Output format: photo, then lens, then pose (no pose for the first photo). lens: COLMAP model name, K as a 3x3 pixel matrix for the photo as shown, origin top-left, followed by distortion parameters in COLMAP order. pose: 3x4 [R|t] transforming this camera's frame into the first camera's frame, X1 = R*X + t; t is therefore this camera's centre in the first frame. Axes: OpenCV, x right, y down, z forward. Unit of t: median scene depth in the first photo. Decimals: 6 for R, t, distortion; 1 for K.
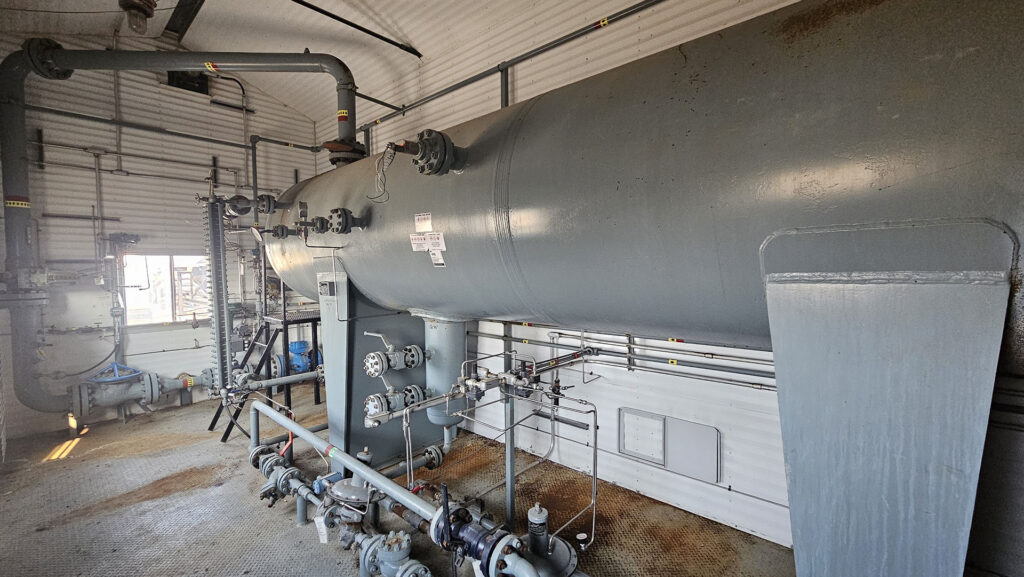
lens RADIAL K [[418.9, 0, 506.1], [0, 418.9, 283.6], [0, 0, 1]] dist [0.002150, 0.000095]
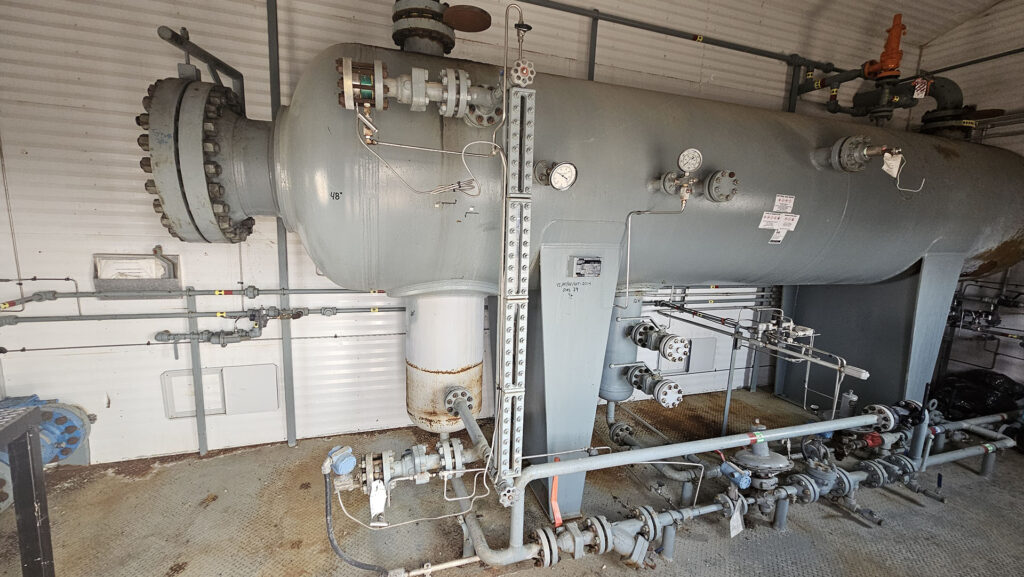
lens RADIAL K [[418.9, 0, 506.5], [0, 418.9, 289.5], [0, 0, 1]] dist [0.002150, 0.000095]
pose [[0.491943, -0.109418, 0.863724, -1.198998], [-0.007638, 0.991491, 0.129955, -0.046629], [-0.870594, -0.070528, 0.486921, 0.846588]]
